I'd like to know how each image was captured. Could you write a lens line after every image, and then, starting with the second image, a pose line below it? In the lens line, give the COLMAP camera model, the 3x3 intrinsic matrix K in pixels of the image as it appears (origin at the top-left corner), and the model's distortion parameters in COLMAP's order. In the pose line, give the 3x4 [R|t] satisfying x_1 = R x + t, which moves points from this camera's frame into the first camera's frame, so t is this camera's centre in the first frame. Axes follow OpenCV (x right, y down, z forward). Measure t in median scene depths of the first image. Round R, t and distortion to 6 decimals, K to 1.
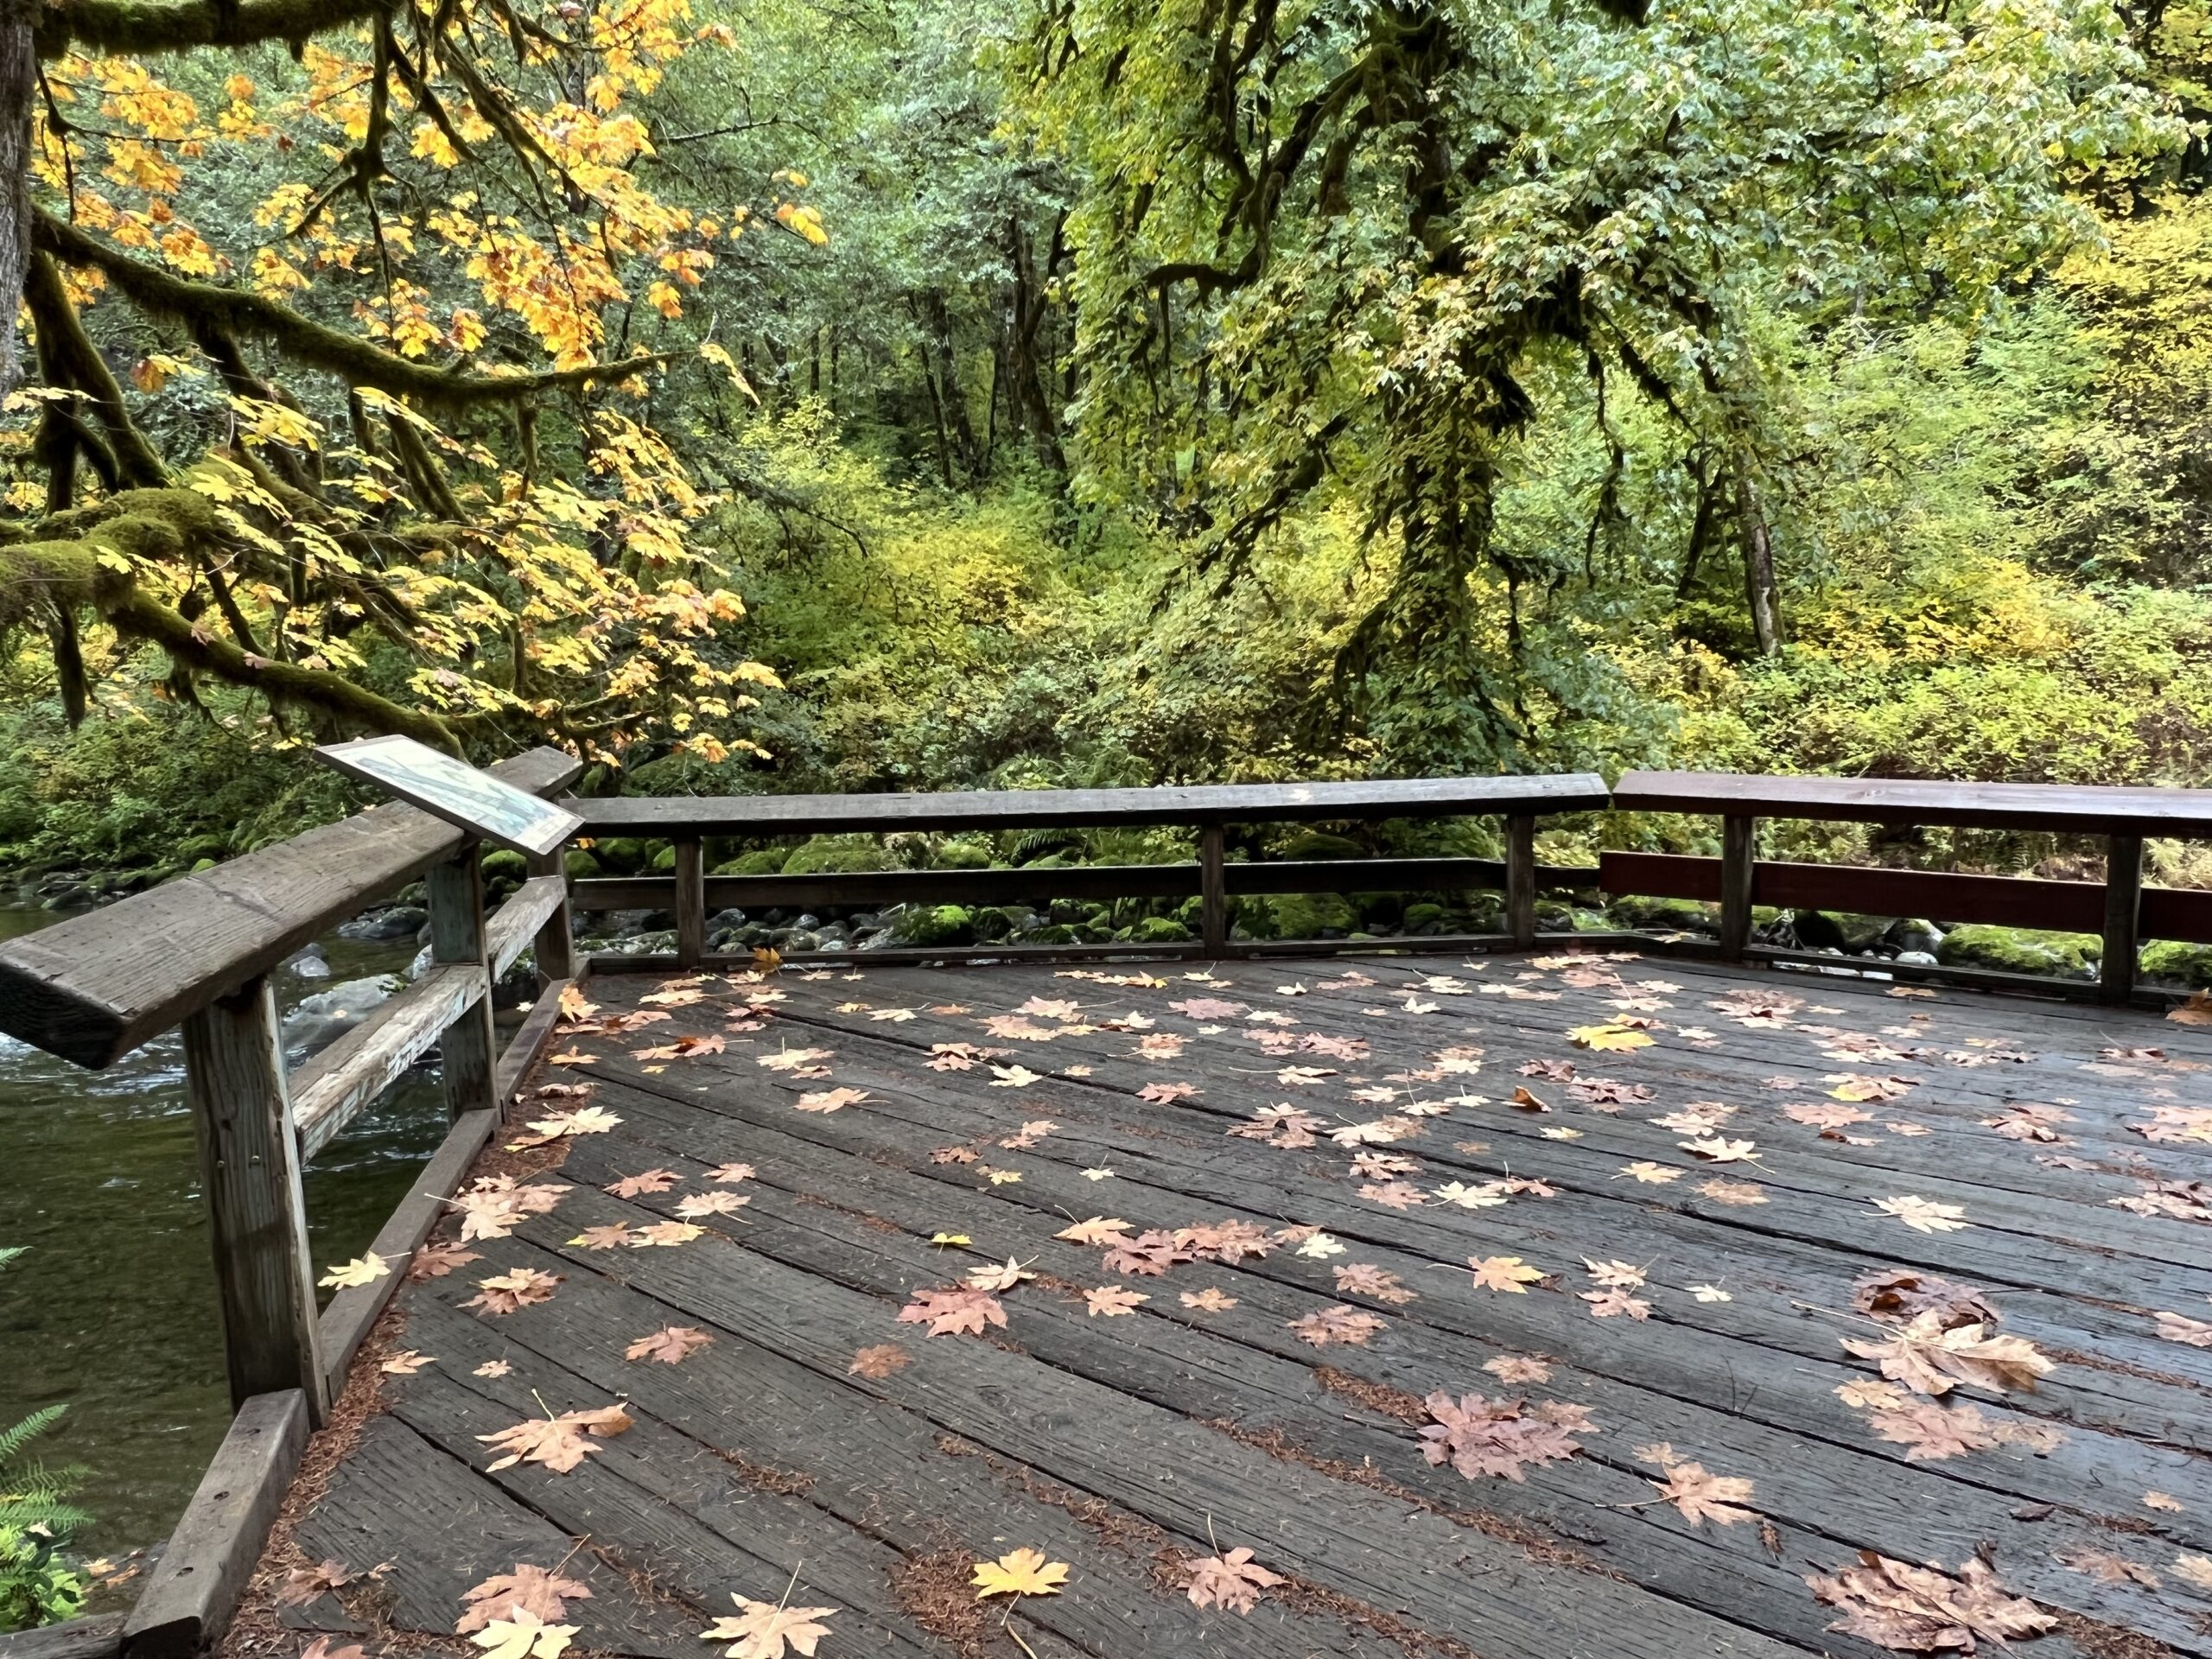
lens RADIAL K [[1512.5, 0, 1110.3], [0, 1512.5, 841.4], [0, 0, 1]] dist [-0.001224, -0.000334]
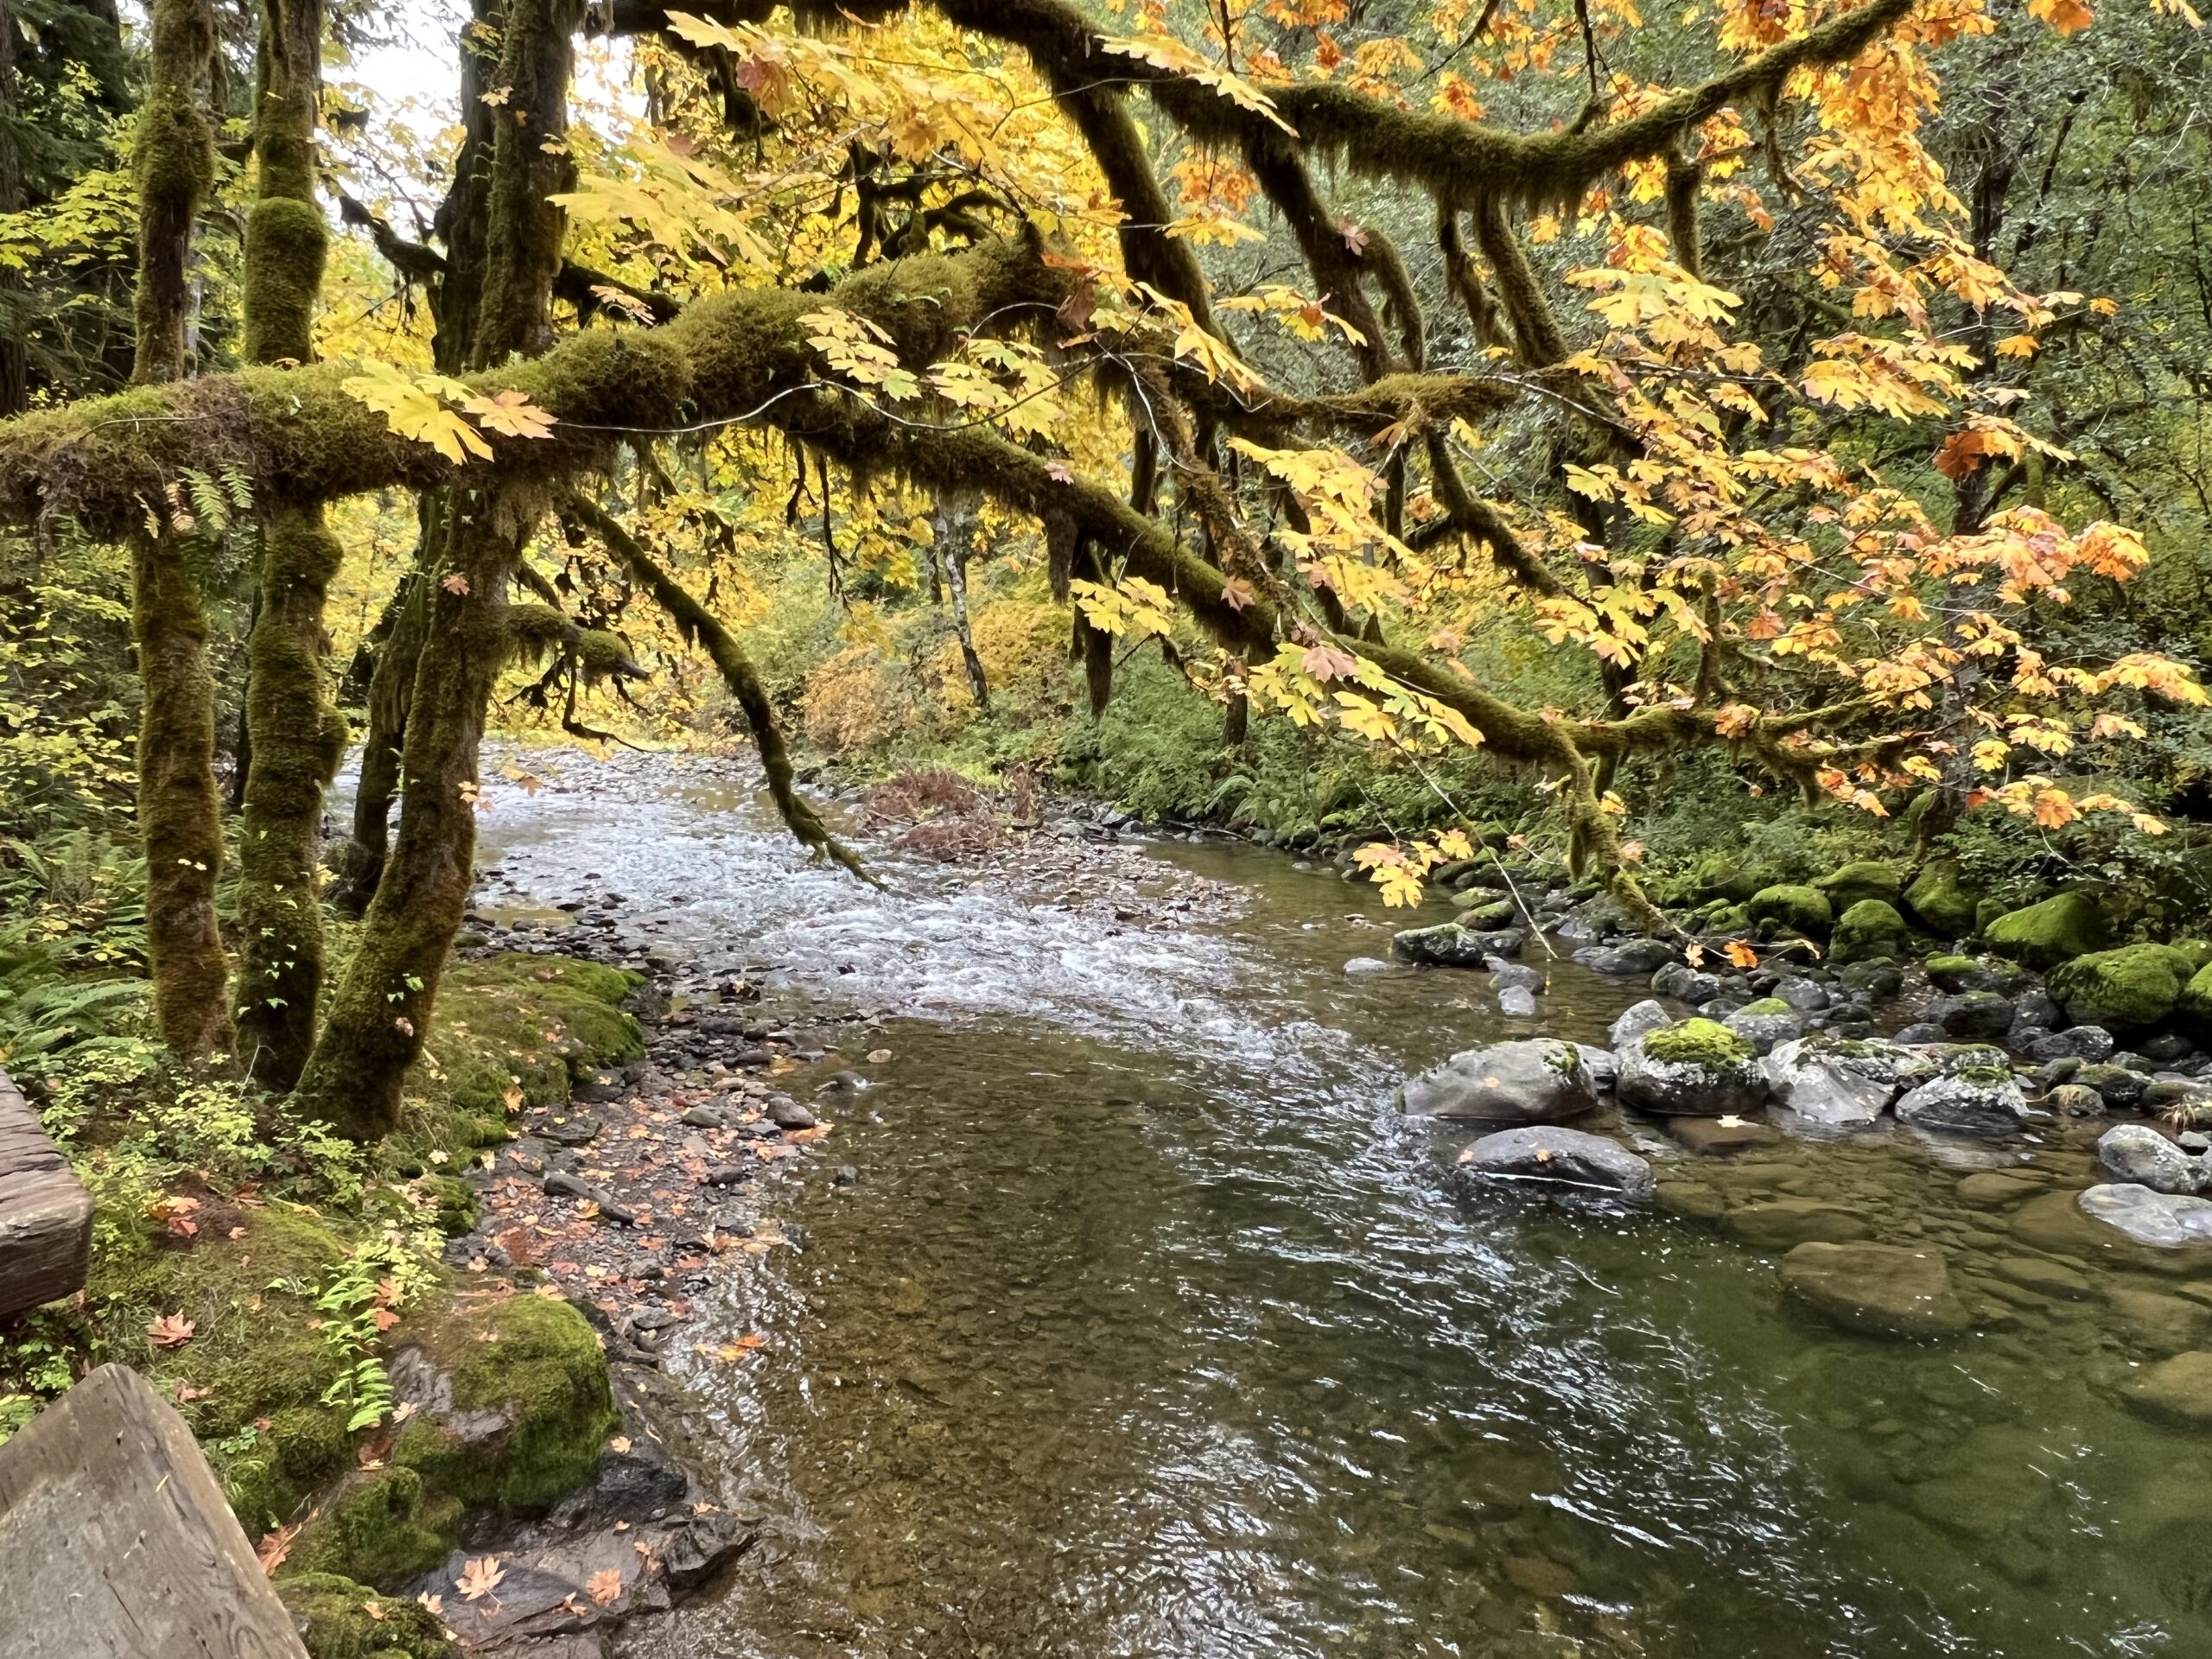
lens RADIAL K [[1512.5, 0, 1104.4], [0, 1512.5, 849.4], [0, 0, 1]] dist [-0.001224, -0.000334]
pose [[0.647139, 0.119875, -0.752889, -0.063288], [-0.109737, 0.991923, 0.063610, -0.042568], [0.754433, 0.041455, 0.655067, 0.369253]]
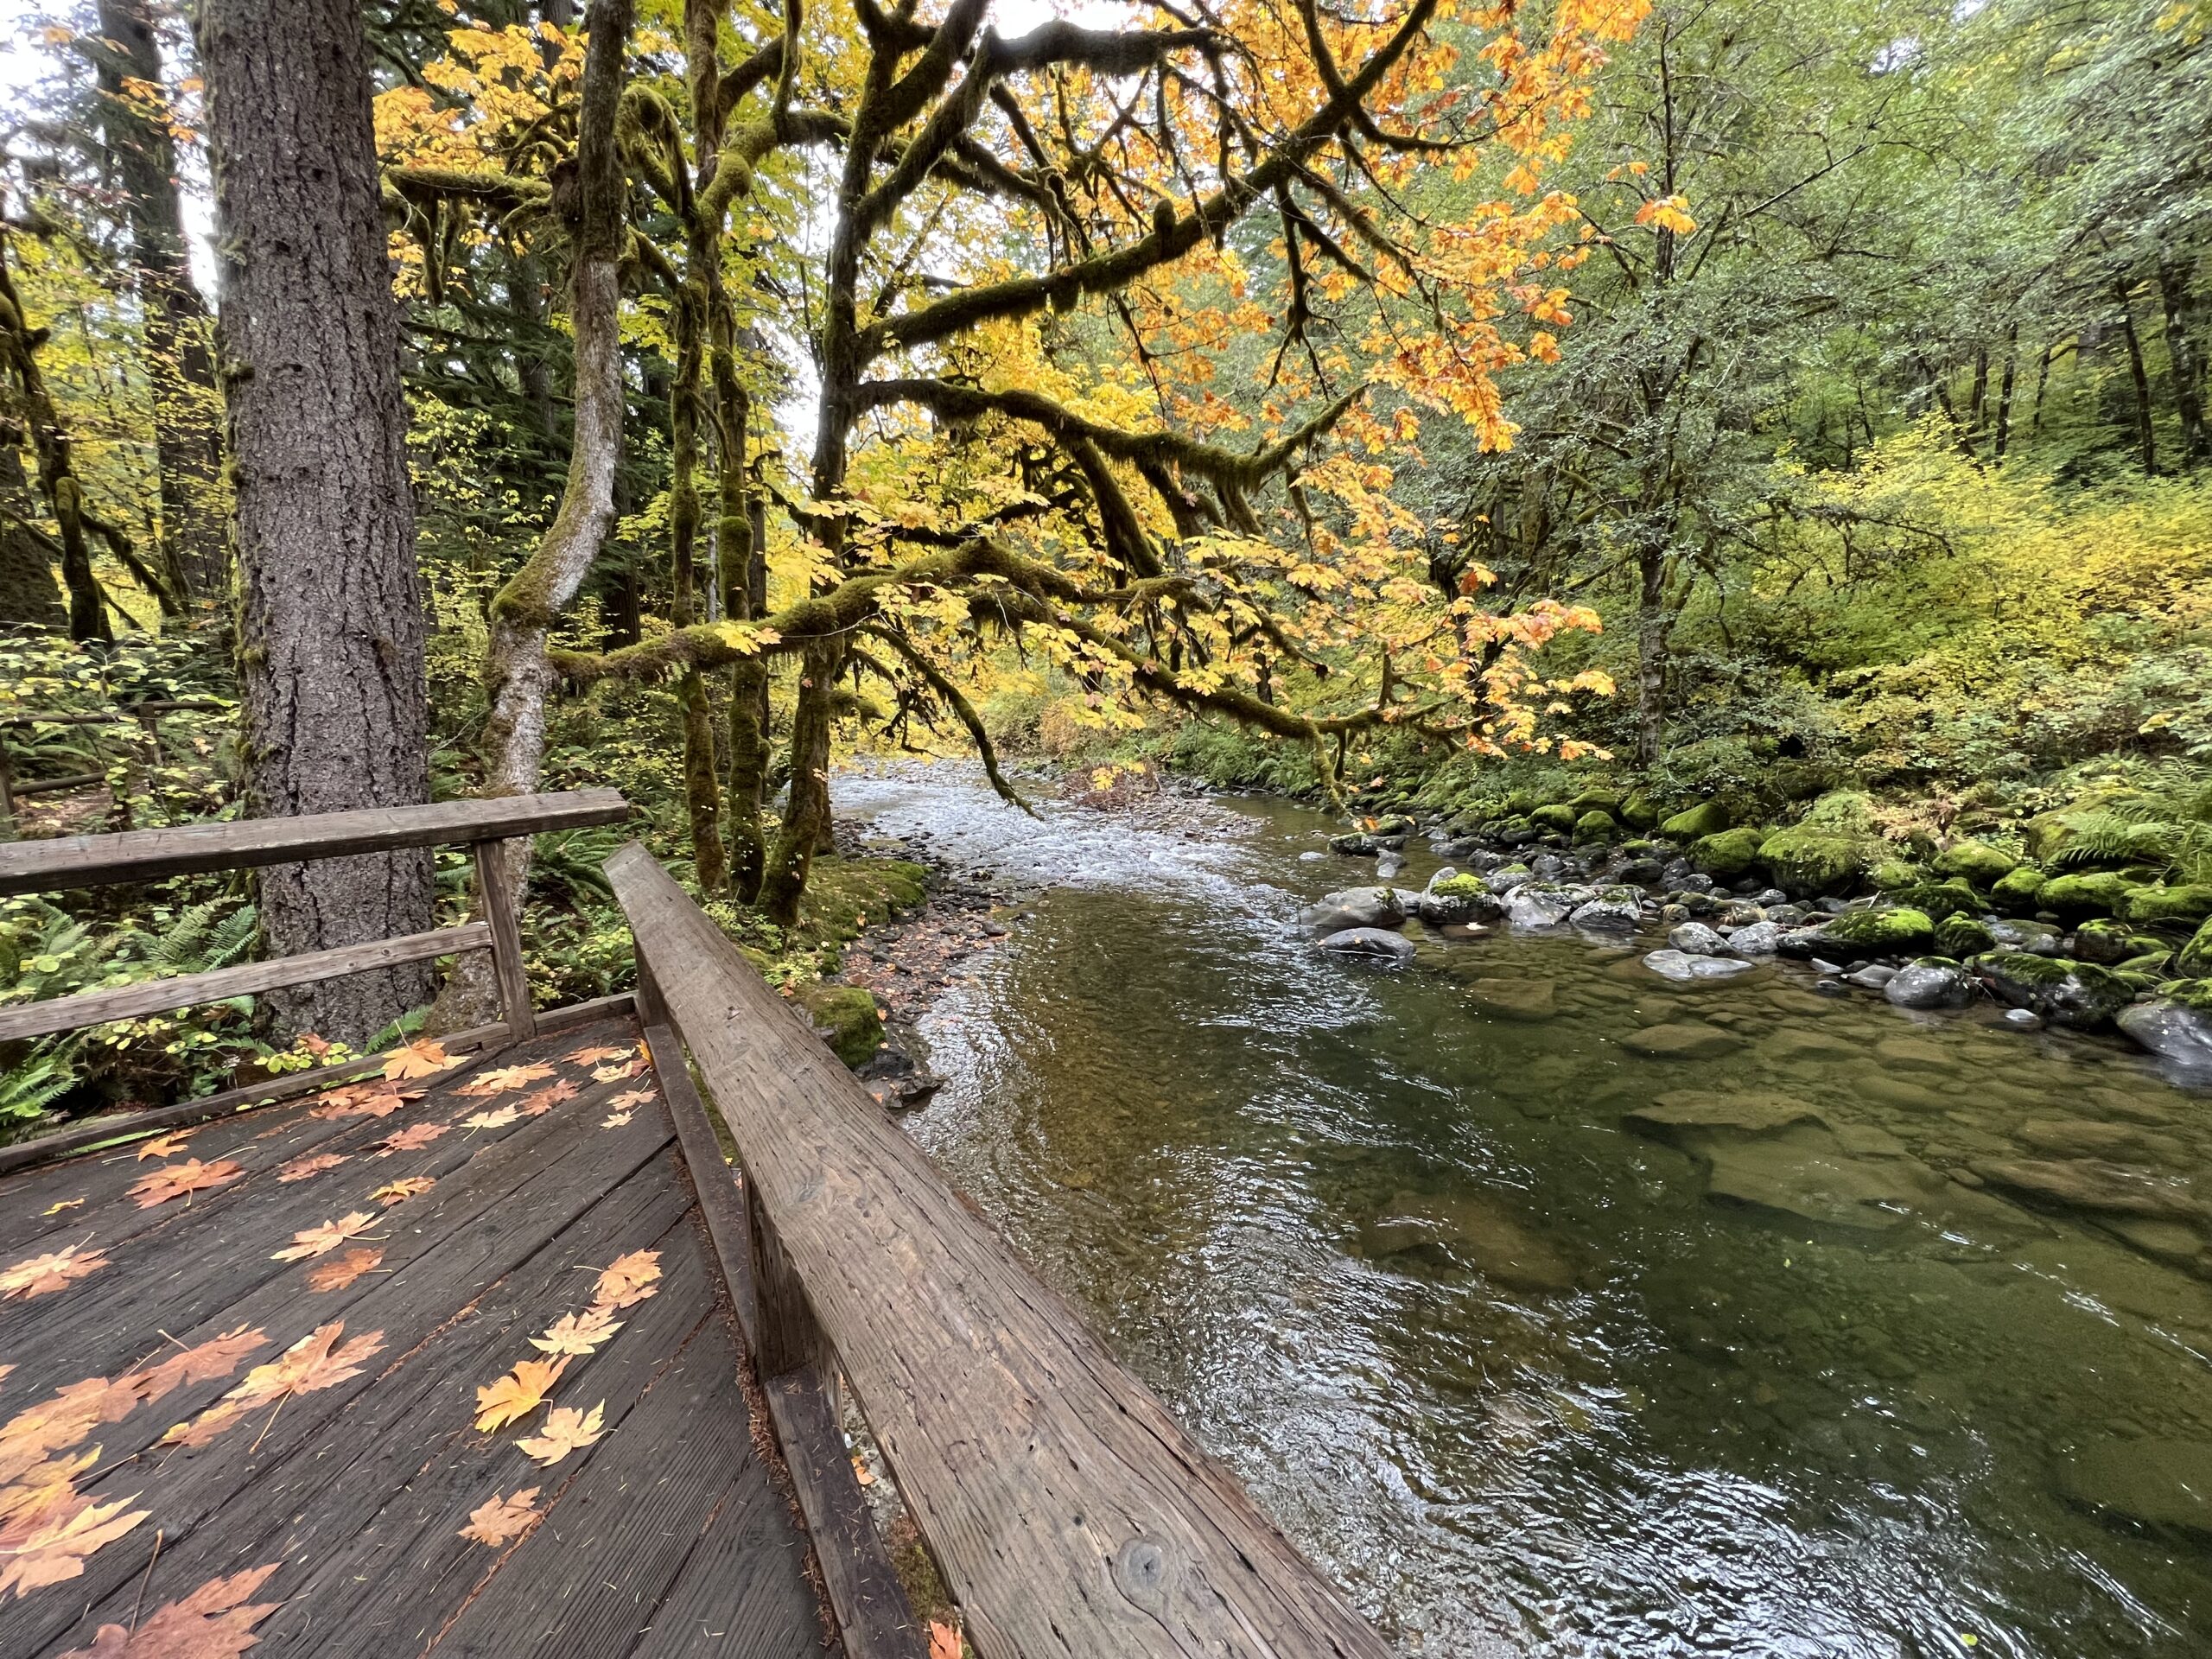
lens RADIAL K [[882.3, 0, 1110.7], [0, 882.3, 834.2], [0, 0, 1]] dist [0.000182, 0.000349]
pose [[0.538584, 0.122189, -0.833665, 0.119777], [-0.065890, 0.992507, 0.102903, -0.043841], [0.839992, -0.000492, 0.542599, 0.359836]]
